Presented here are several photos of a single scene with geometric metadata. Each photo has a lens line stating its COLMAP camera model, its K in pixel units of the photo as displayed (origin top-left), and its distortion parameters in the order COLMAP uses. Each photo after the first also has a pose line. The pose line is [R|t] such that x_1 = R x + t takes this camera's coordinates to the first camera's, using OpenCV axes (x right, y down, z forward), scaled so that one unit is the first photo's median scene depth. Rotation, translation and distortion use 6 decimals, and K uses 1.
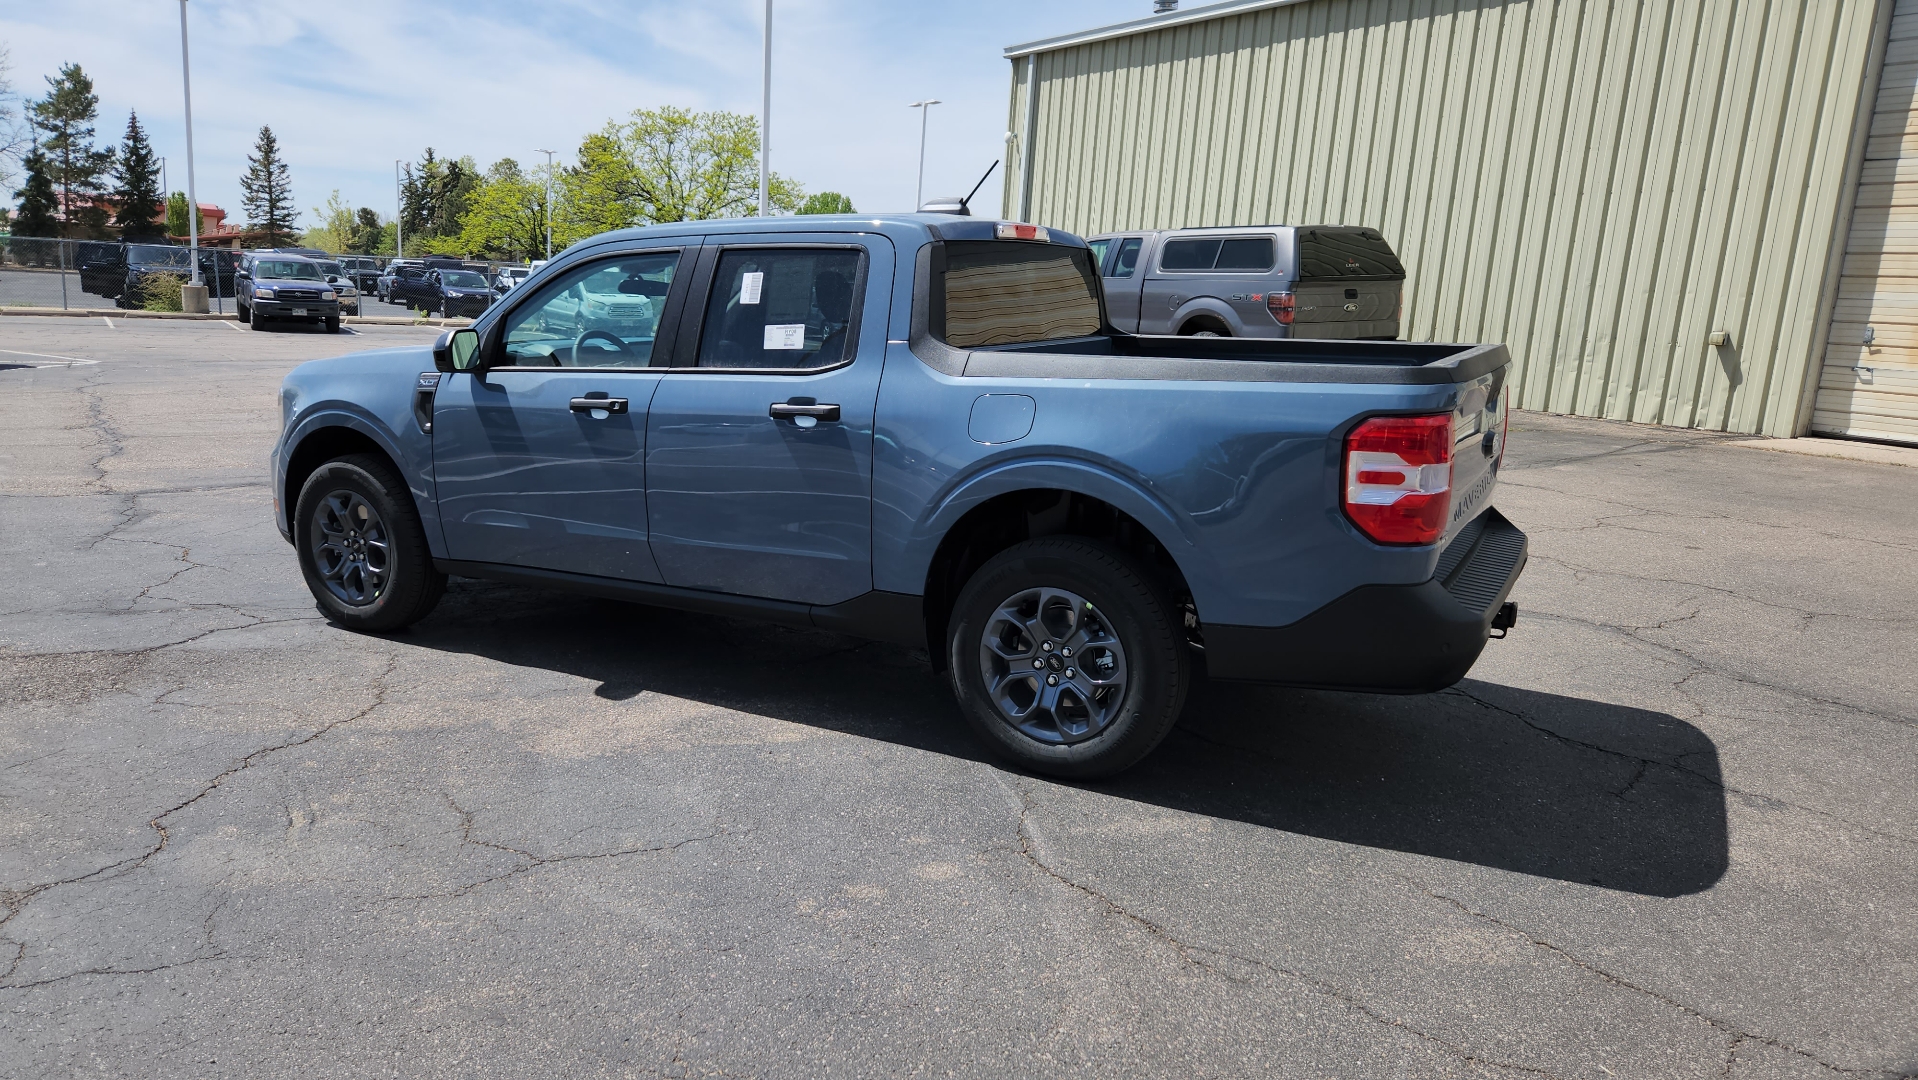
lens RADIAL K [[1283.6, 0, 919.9], [0, 1283.6, 530.2], [0, 0, 1]] dist [0.072911, -0.059195]
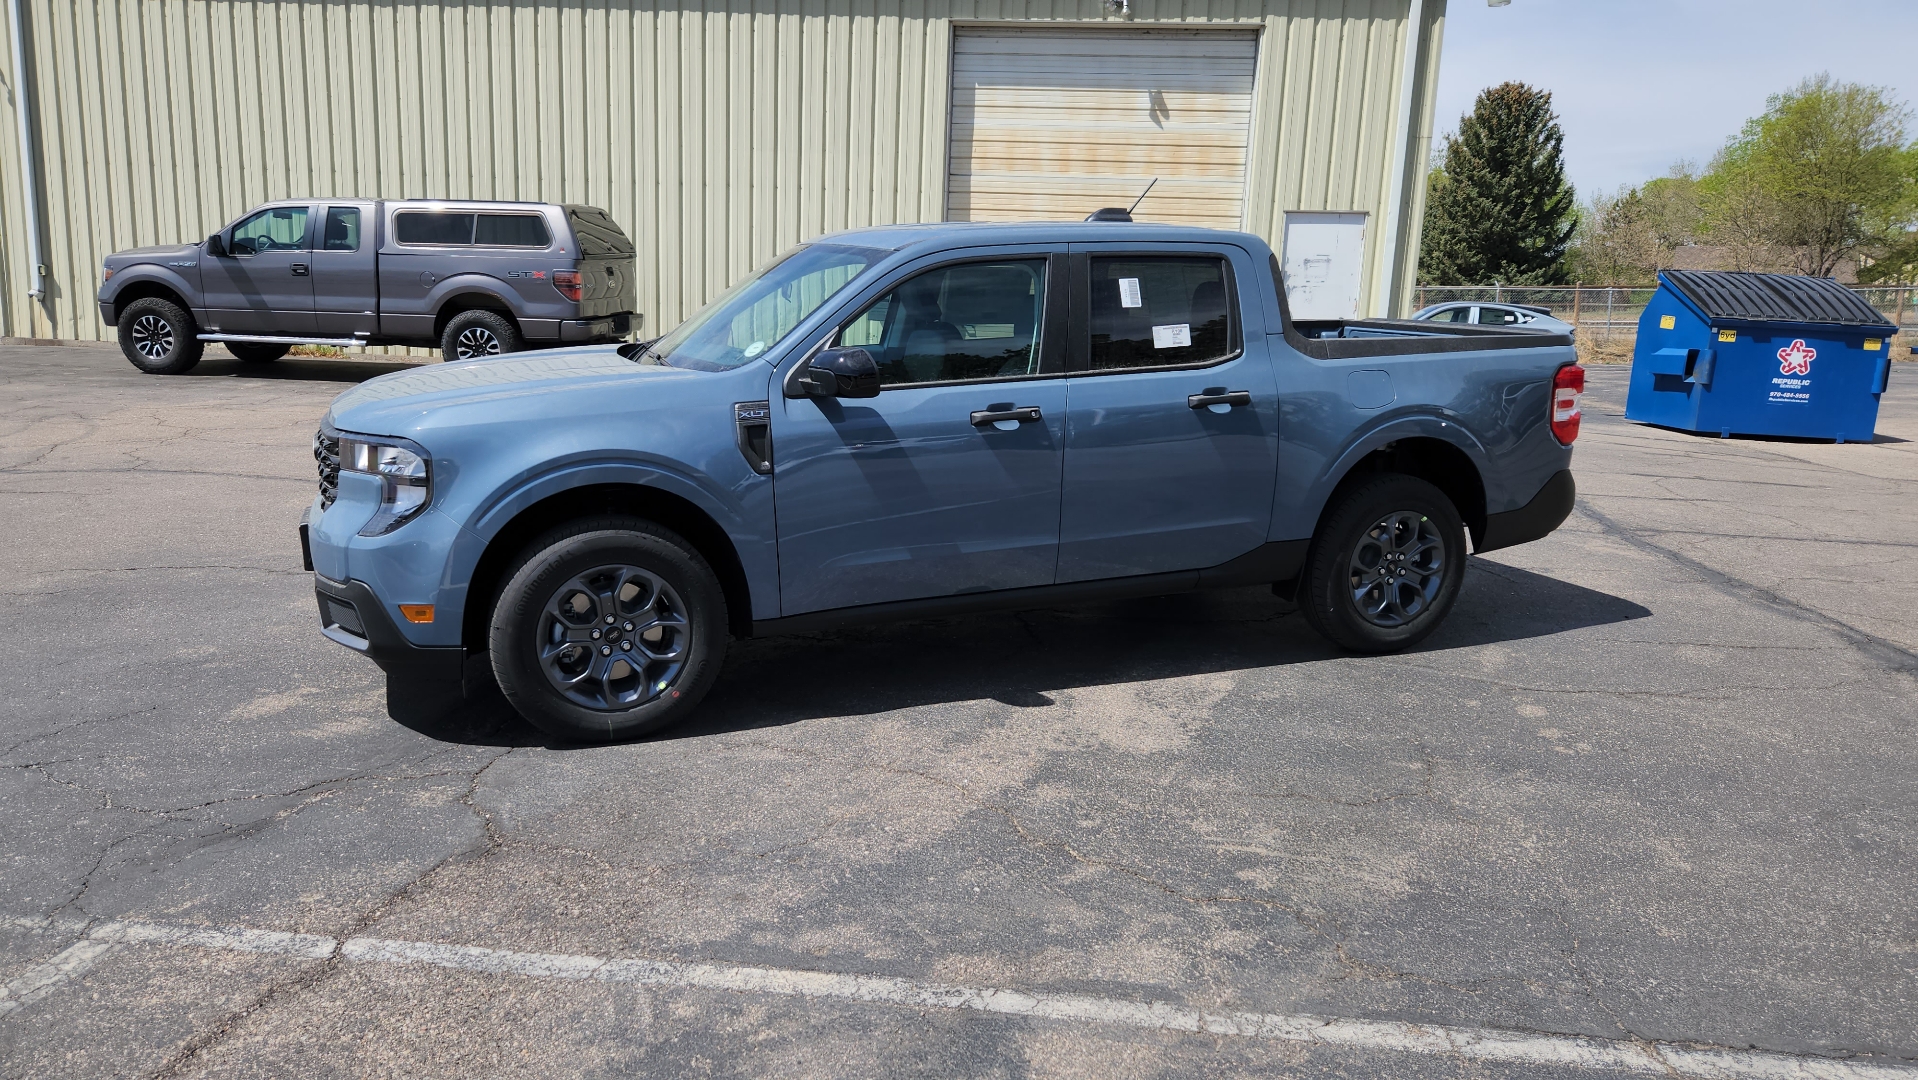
lens RADIAL K [[1283.6, 0, 920.0], [0, 1283.6, 524.9], [0, 0, 1]] dist [0.072911, -0.059195]
pose [[0.633442, -0.159300, 0.757215, -0.799409], [0.142024, 0.985890, 0.088599, -0.085033], [-0.760645, 0.051420, 0.647129, 0.321987]]
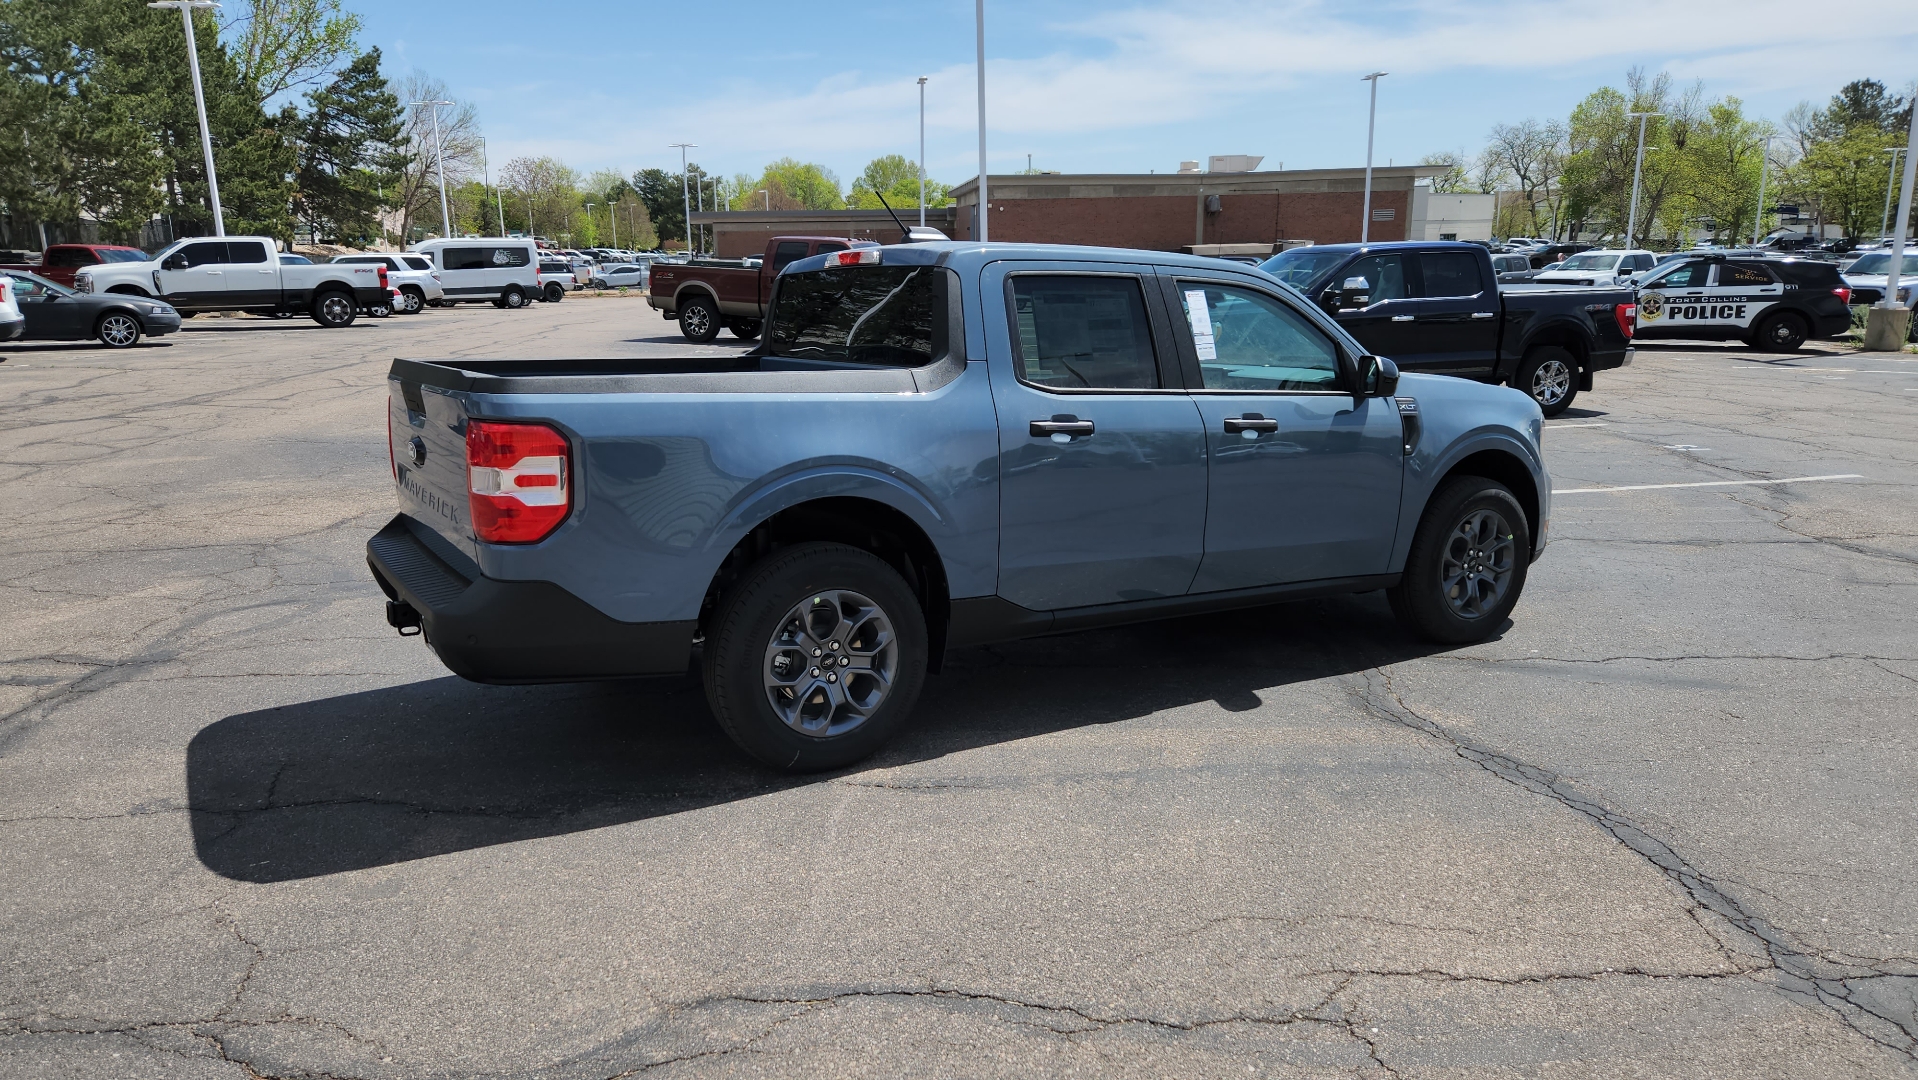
lens RADIAL K [[1284.9, 0, 920.1], [0, 1284.9, 545.9], [0, 0, 1]] dist [0.067804, -0.054054]
pose [[-0.505357, 0.143222, -0.850942, 0.764043], [-0.172782, 0.949365, 0.262399, -0.228282], [0.845435, 0.279632, -0.455022, 1.240031]]
